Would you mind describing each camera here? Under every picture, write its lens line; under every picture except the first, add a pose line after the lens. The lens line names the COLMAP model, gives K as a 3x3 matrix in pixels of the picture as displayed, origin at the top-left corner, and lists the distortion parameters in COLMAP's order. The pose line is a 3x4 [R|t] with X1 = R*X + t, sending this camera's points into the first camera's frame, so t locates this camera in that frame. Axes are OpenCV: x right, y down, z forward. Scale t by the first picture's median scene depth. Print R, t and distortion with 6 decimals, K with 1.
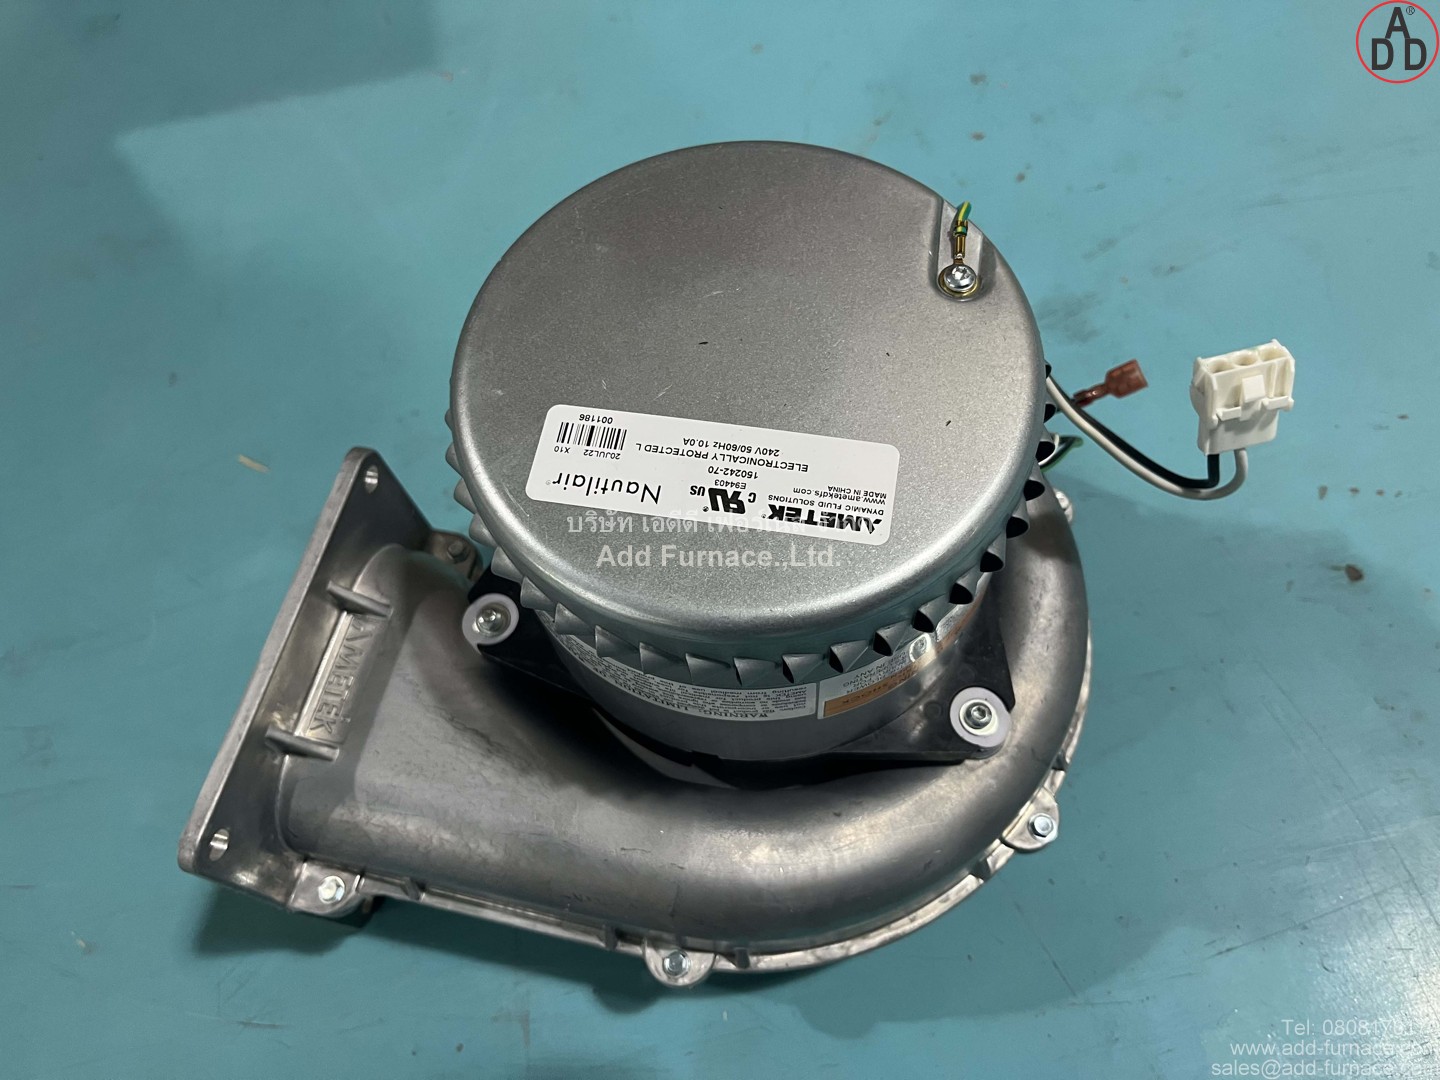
lens RADIAL K [[1114.0, 0, 725.0], [0, 1114.0, 540.9], [0, 0, 1]] dist [0.008947, -0.028724]
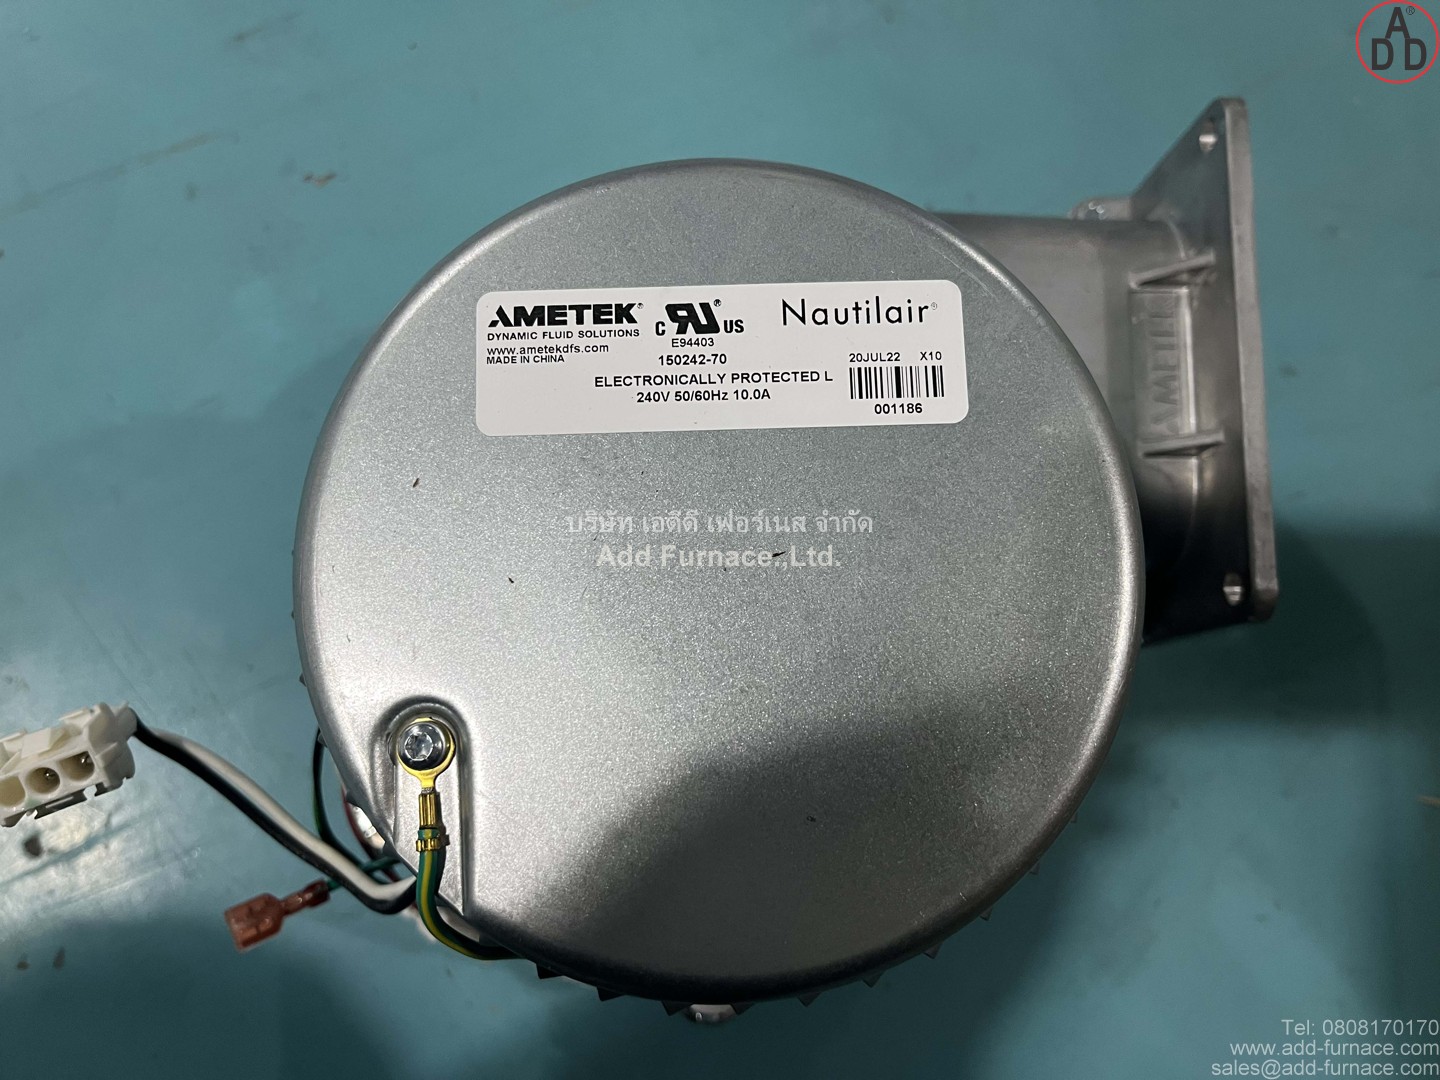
lens RADIAL K [[1114.0, 0, 725.1], [0, 1114.0, 539.1], [0, 0, 1]] dist [0.008947, -0.028724]
pose [[-0.977006, 0.212350, 0.019135, -0.002785], [-0.165175, -0.810589, 0.561839, -0.582058], [0.134817, 0.545759, 0.827025, 0.452394]]
